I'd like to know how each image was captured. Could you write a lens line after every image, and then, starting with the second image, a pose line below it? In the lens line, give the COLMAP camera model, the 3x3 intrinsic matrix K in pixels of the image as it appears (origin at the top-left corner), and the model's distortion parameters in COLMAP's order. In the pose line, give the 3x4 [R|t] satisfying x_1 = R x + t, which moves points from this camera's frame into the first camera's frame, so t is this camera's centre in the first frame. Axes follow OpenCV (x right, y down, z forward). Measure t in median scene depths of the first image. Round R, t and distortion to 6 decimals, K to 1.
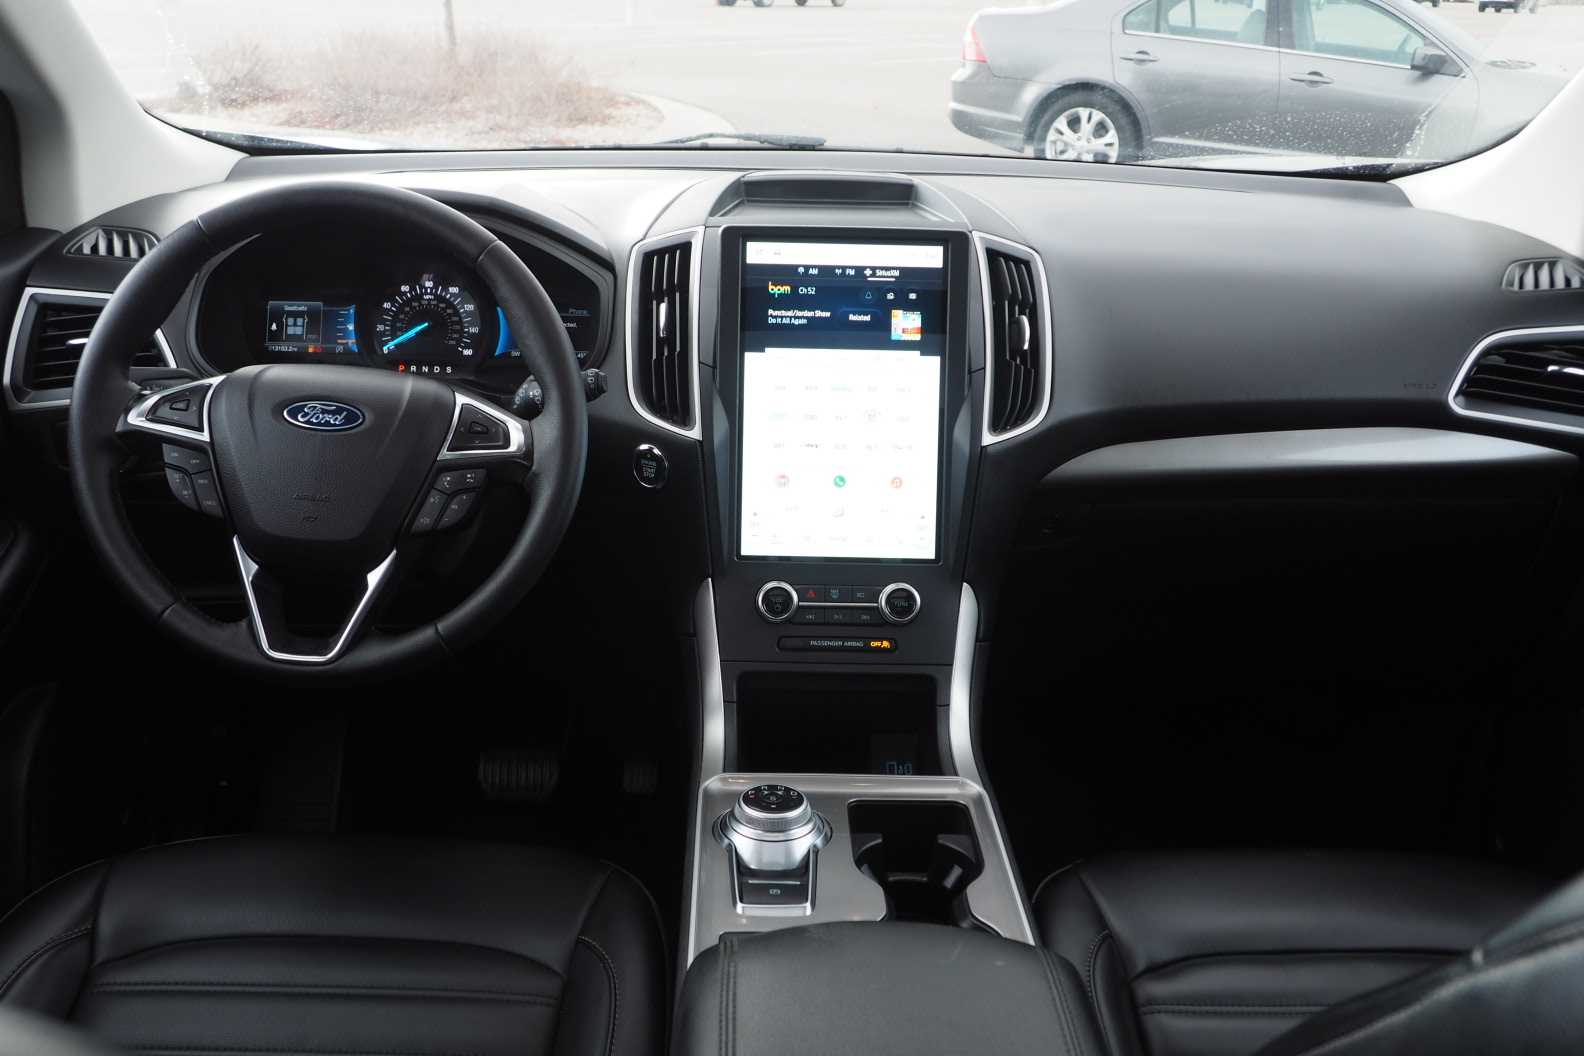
lens RADIAL K [[1387.8, 0, 786.3], [0, 1387.8, 533.6], [0, 0, 1]] dist [-0.029226, 0.004387]
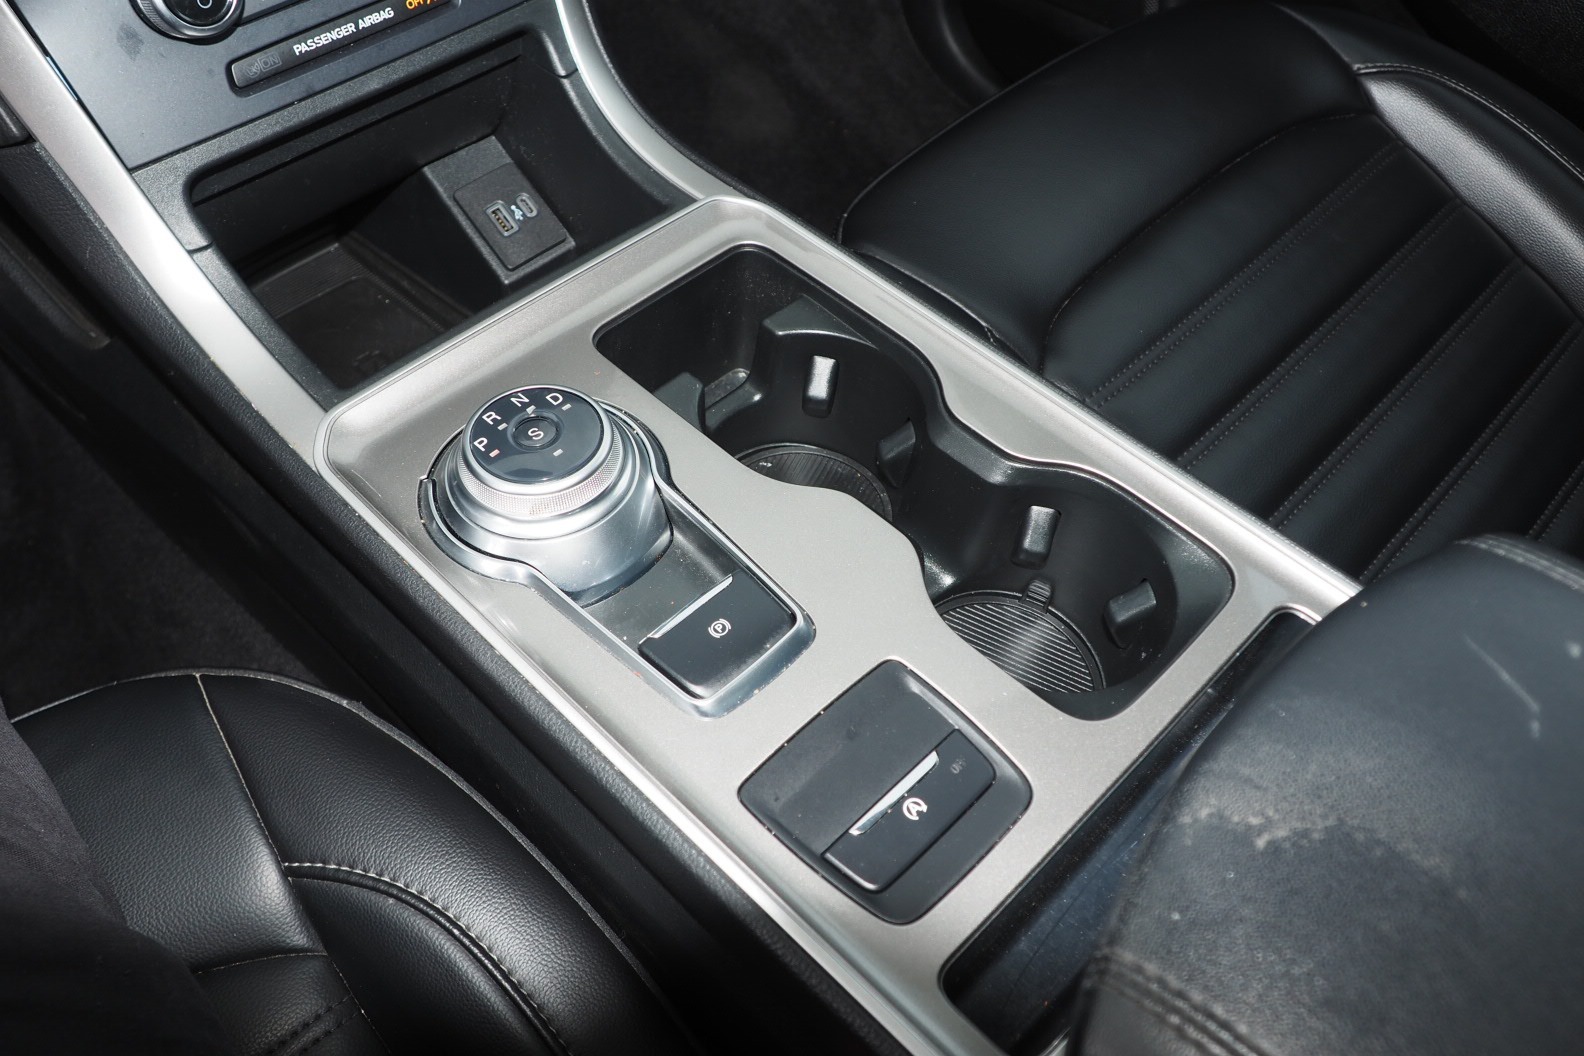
lens RADIAL K [[1182.0, 0, 792.0], [0, 1182.0, 528.0], [0, 0, 1]] dist [-0.027992, -0.002030]
pose [[0.723948, -0.551439, 0.414505, -0.106662], [0.199680, 0.742640, 0.639229, -0.017633], [-0.660324, -0.380000, 0.647744, 0.566781]]
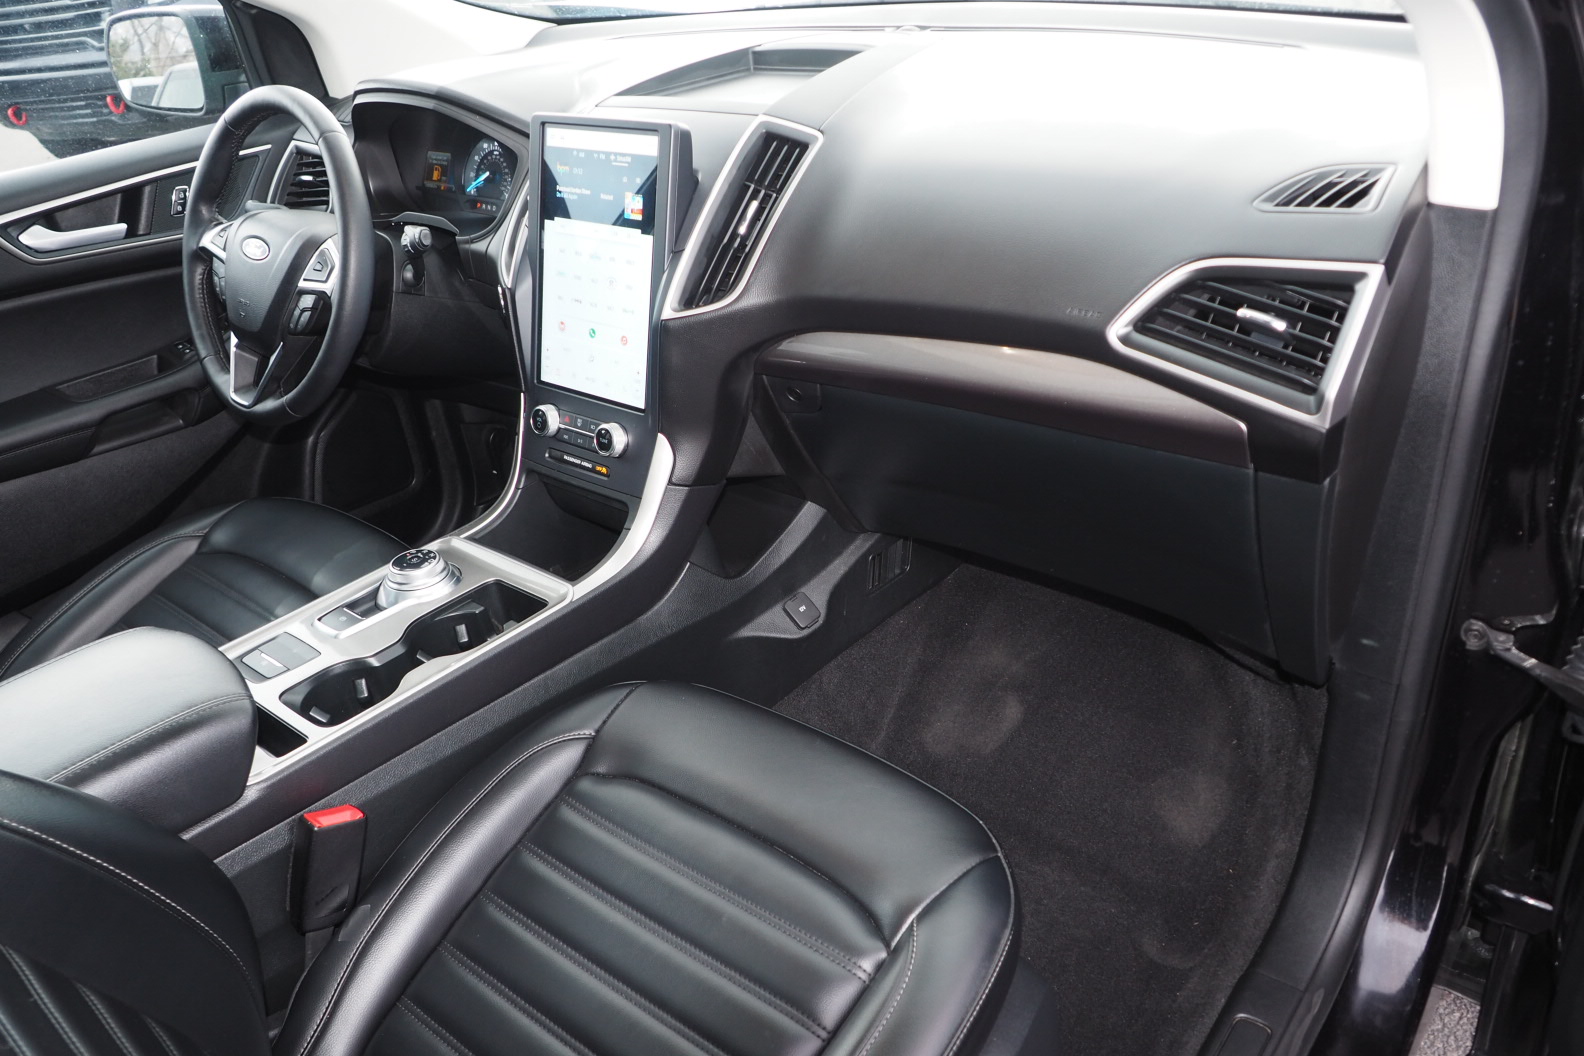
lens RADIAL K [[1182.0, 0, 792.0], [0, 1182.0, 528.0], [0, 0, 1]] dist [-0.027992, -0.002030]
pose [[0.754610, 0.239547, -0.610885, 0.829258], [-0.109677, 0.963930, 0.242507, -0.140209], [0.646942, -0.115998, 0.753665, 0.301742]]
